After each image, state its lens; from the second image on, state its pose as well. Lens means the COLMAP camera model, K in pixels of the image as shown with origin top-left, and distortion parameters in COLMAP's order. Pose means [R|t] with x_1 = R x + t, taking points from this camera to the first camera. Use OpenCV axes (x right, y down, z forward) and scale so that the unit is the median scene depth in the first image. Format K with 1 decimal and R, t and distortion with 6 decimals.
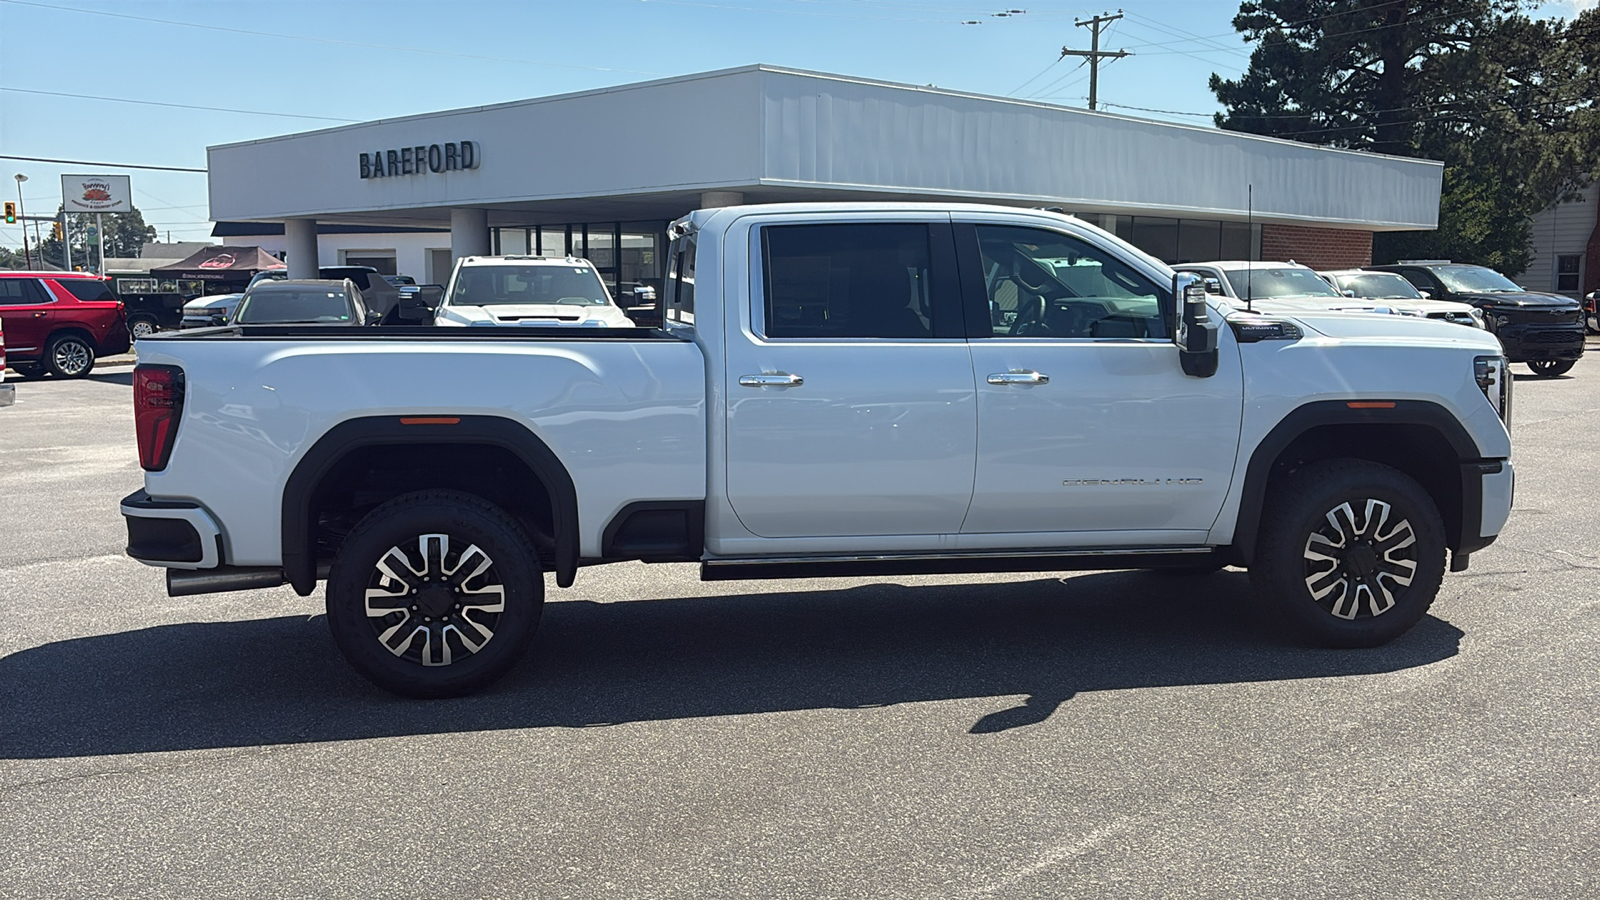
lens RADIAL K [[1522.7, 0, 792.2], [0, 1522.7, 498.8], [0, 0, 1]] dist [0.077580, -0.130678]
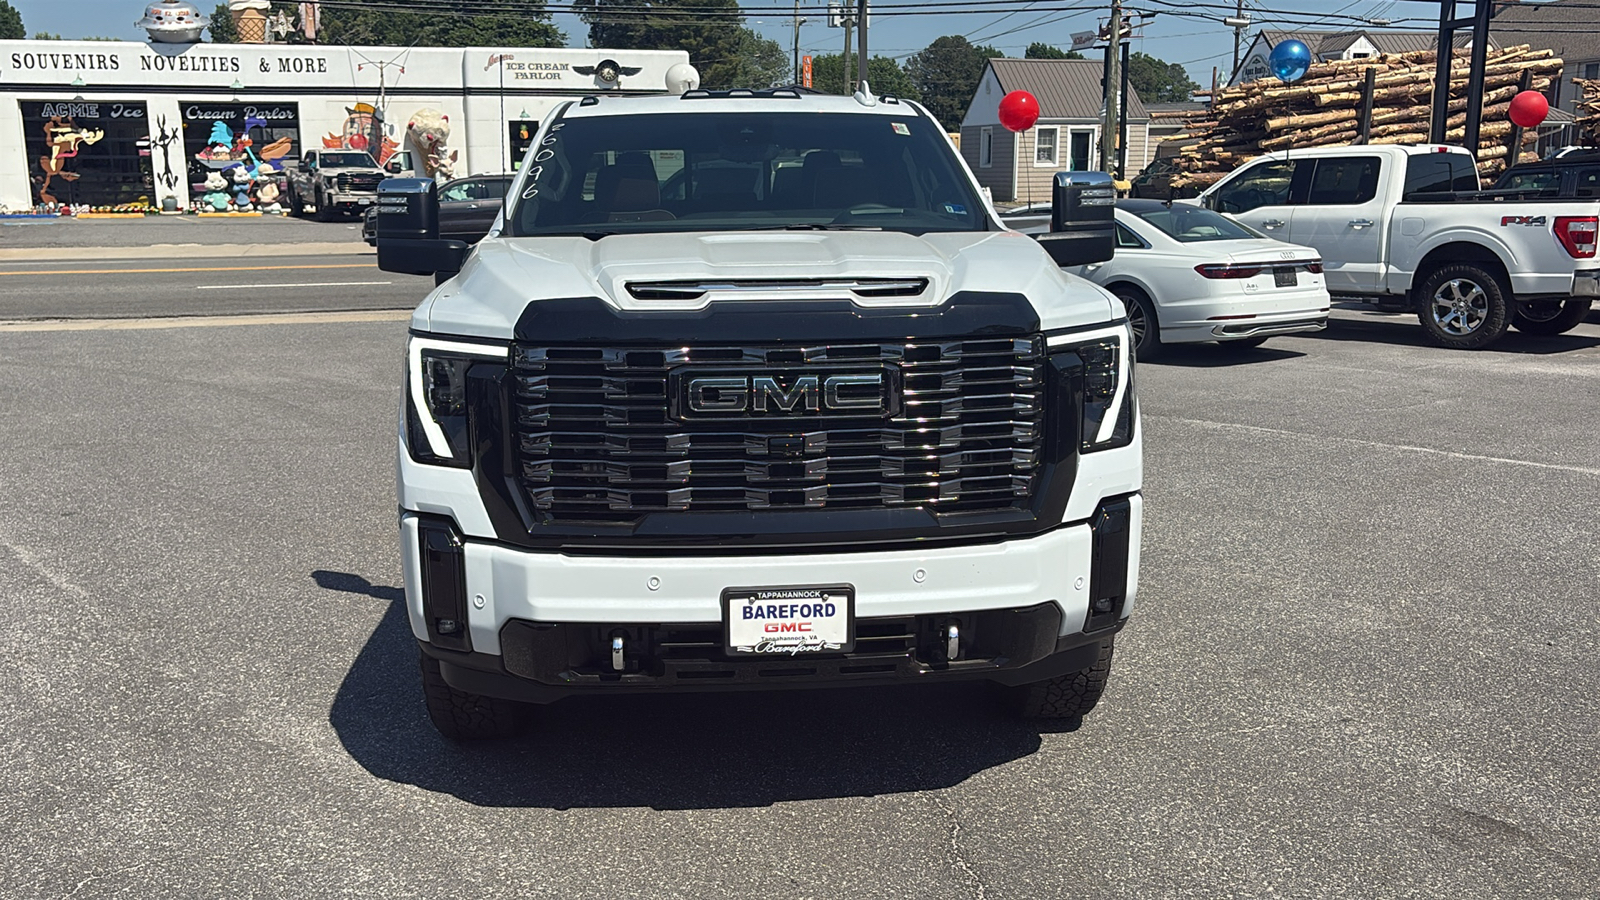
lens RADIAL K [[1502.1, 0, 776.3], [0, 1502.1, 446.5], [0, 0, 1]] dist [0.113750, -0.270476]
pose [[-0.109929, 0.180899, -0.977339, 1.016340], [-0.129418, 0.972322, 0.194527, -0.179997], [0.985478, 0.147869, -0.083475, 1.206634]]
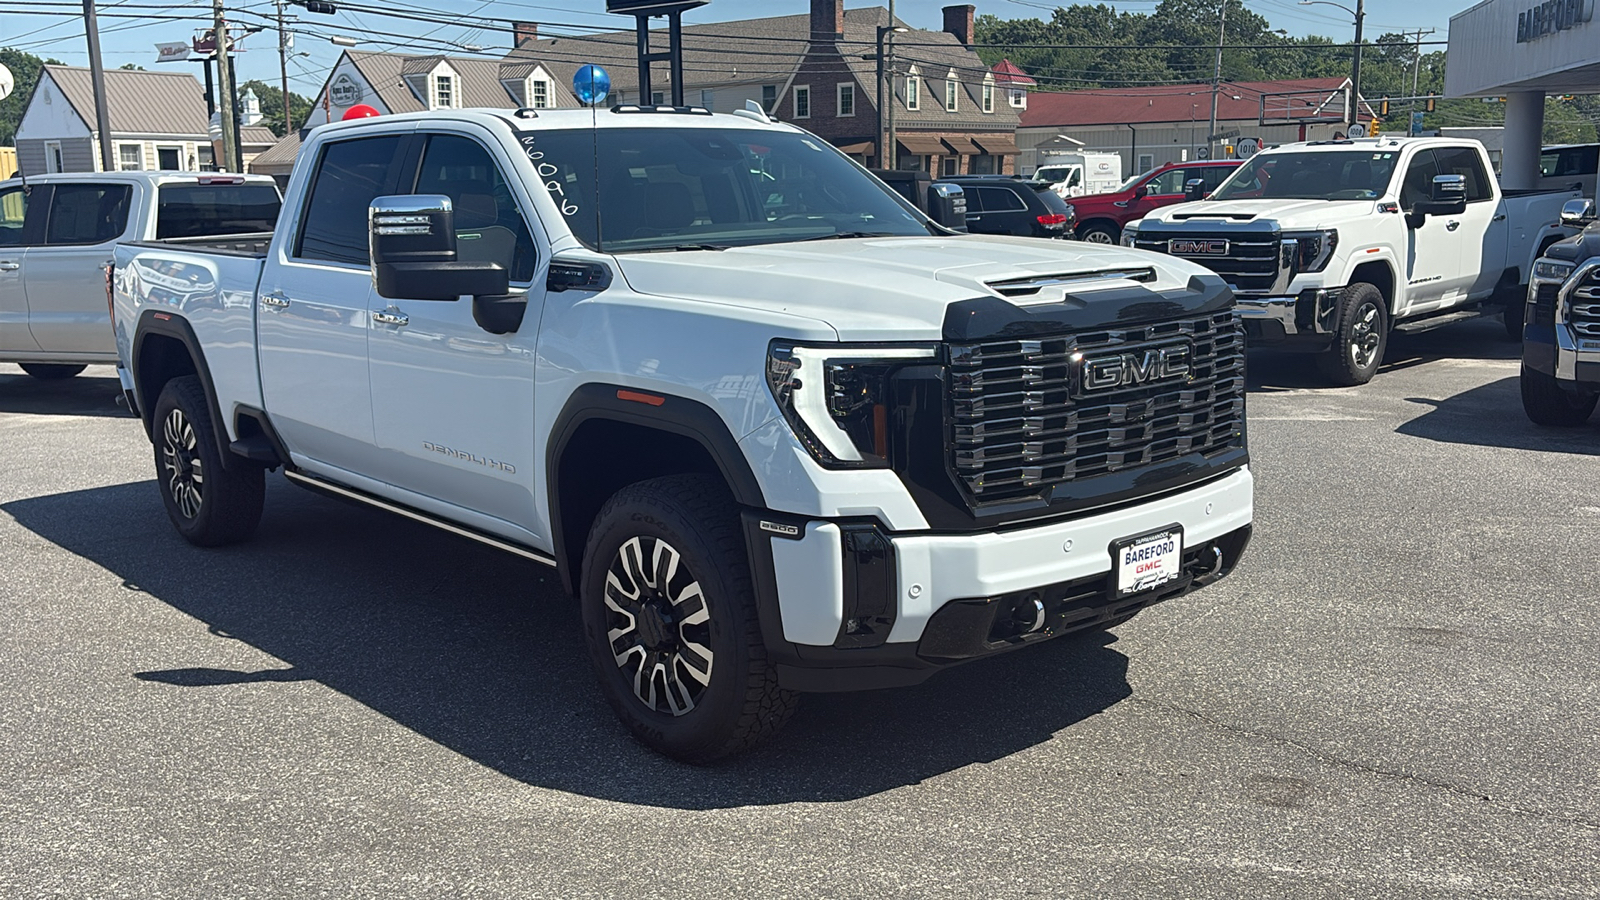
lens RADIAL K [[1517.2, 0, 780.3], [0, 1517.2, 460.3], [0, 0, 1]] dist [0.103926, -0.247813]
pose [[0.507829, 0.150431, -0.848222, 0.960674], [-0.102108, 0.988205, 0.114124, -0.114446], [0.855385, 0.028655, 0.517200, 0.709792]]
